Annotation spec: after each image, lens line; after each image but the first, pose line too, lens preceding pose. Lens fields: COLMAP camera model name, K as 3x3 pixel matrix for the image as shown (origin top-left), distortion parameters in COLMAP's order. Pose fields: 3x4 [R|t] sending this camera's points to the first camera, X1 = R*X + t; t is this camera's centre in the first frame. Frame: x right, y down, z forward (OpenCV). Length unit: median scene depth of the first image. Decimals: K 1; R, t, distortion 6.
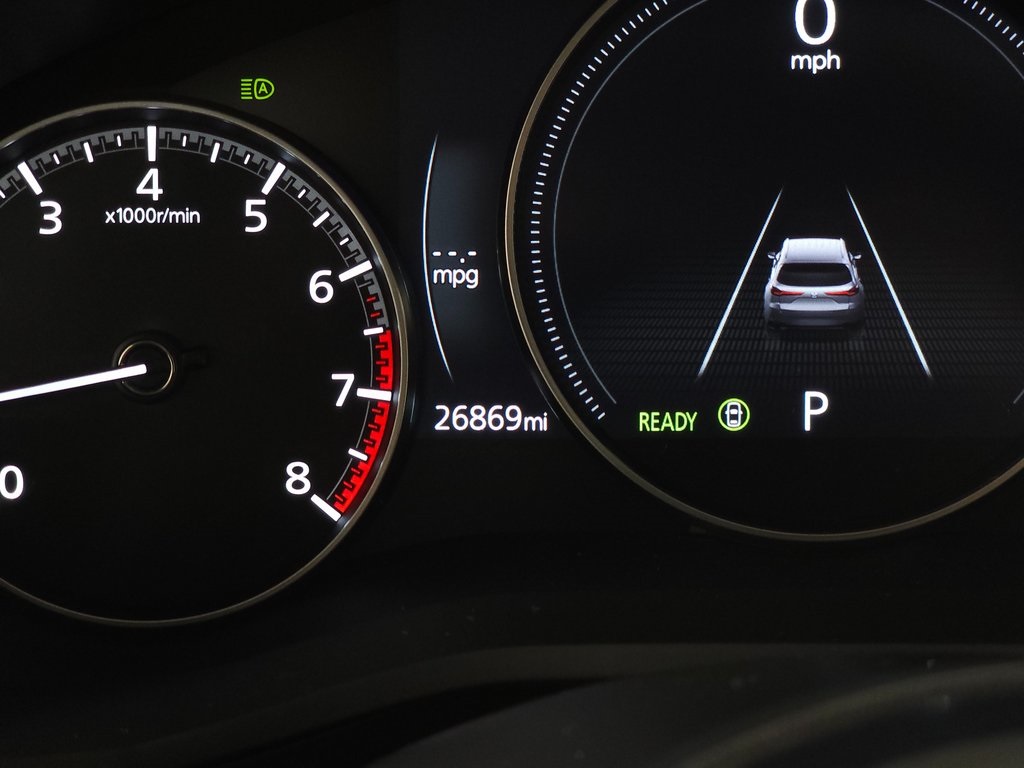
lens RADIAL K [[2016.8, 0, 510.7], [0, 2016.8, 375.4], [0, 0, 1]] dist [-0.098541, 0.000000]
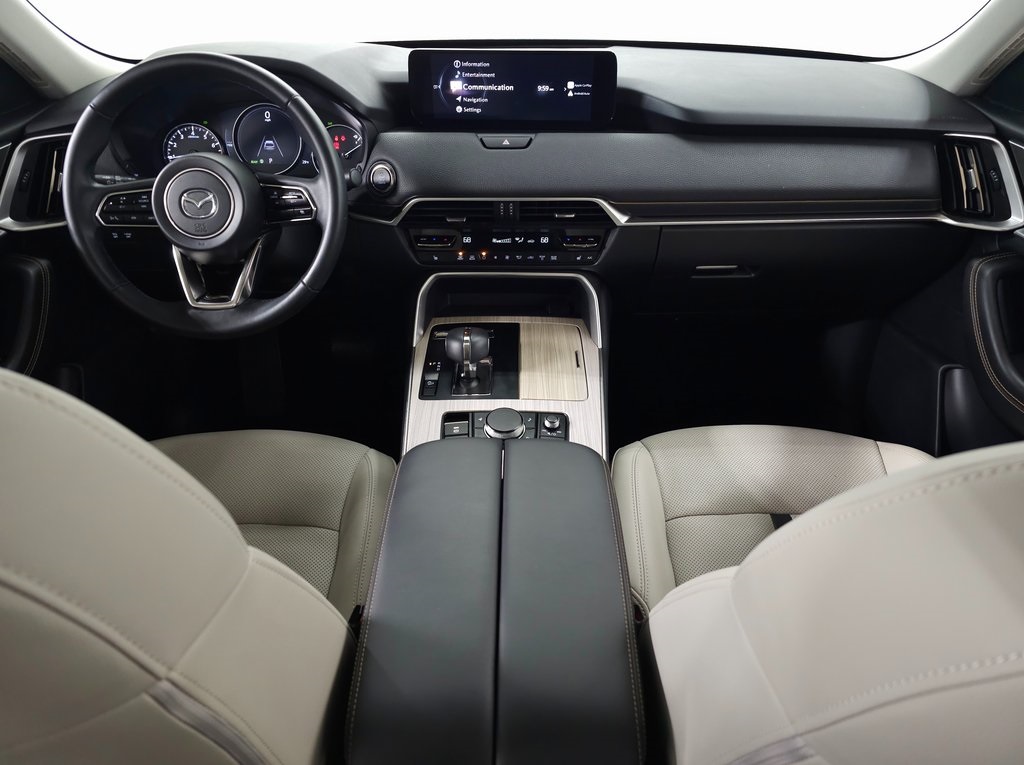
lens RADIAL K [[696.6, 0, 522.1], [0, 696.6, 392.4], [0, 0, 1]] dist [0.031475, -0.041669]
pose [[0.999819, 0.007346, 0.017551, 1.238048], [-0.010495, 0.982358, 0.186717, 0.440787], [-0.015870, -0.186868, 0.982257, -2.307959]]
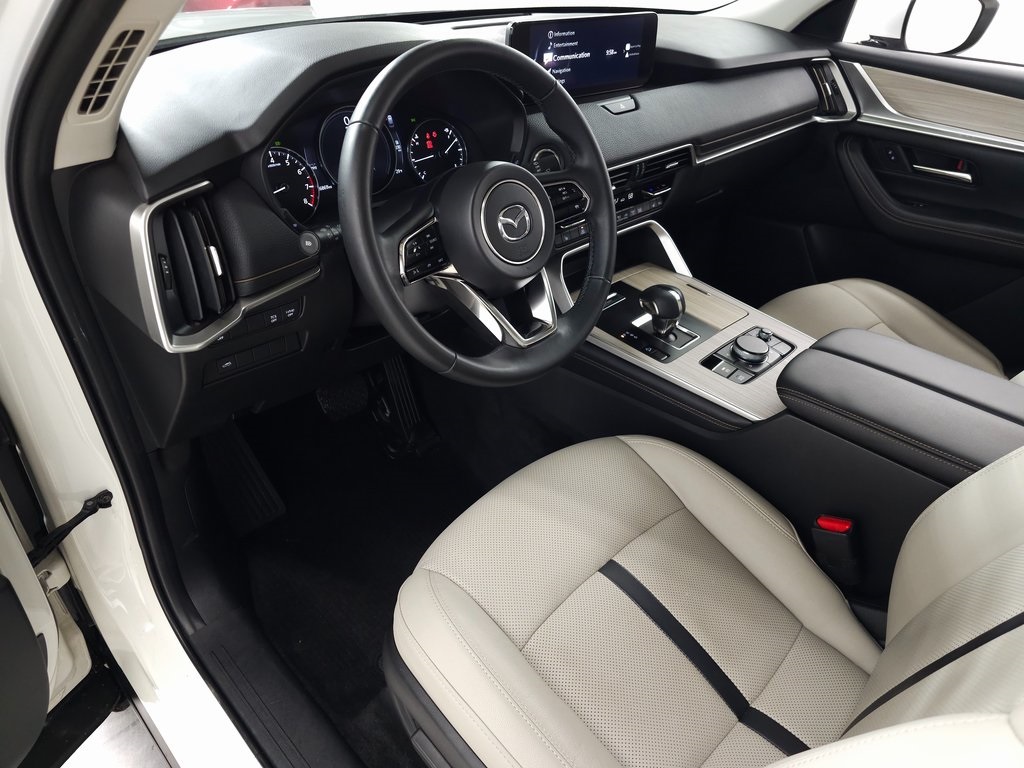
lens RADIAL K [[674.8, 0, 502.0], [0, 674.8, 386.8], [0, 0, 1]] dist [0.009117, -0.005332]
pose [[0.707667, -0.369206, 0.602407, -1.239260], [0.237127, 0.927264, 0.289744, 0.128174], [-0.665566, -0.062196, 0.743743, -1.182391]]
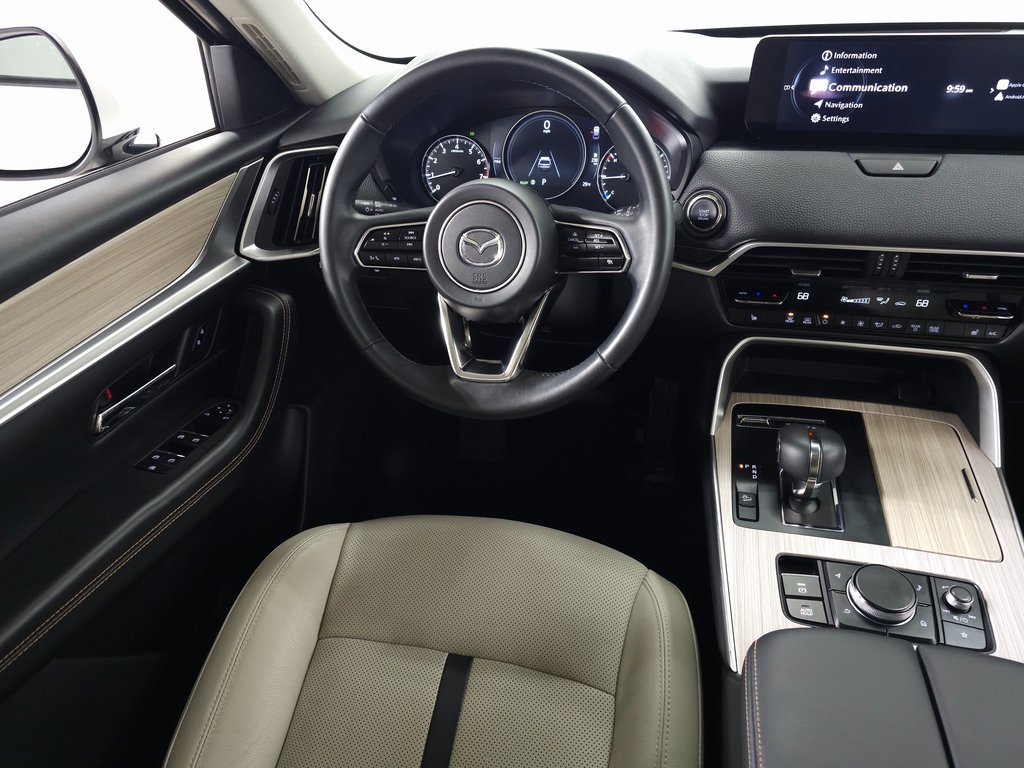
lens RADIAL K [[696.6, 0, 505.8], [0, 696.6, 380.8], [0, 0, 1]] dist [0.031475, -0.041669]
pose [[0.970197, 0.098308, -0.221481, 0.650843], [-0.056140, 0.980329, 0.189216, 0.253993], [0.235726, -0.171143, 0.956631, -1.577109]]
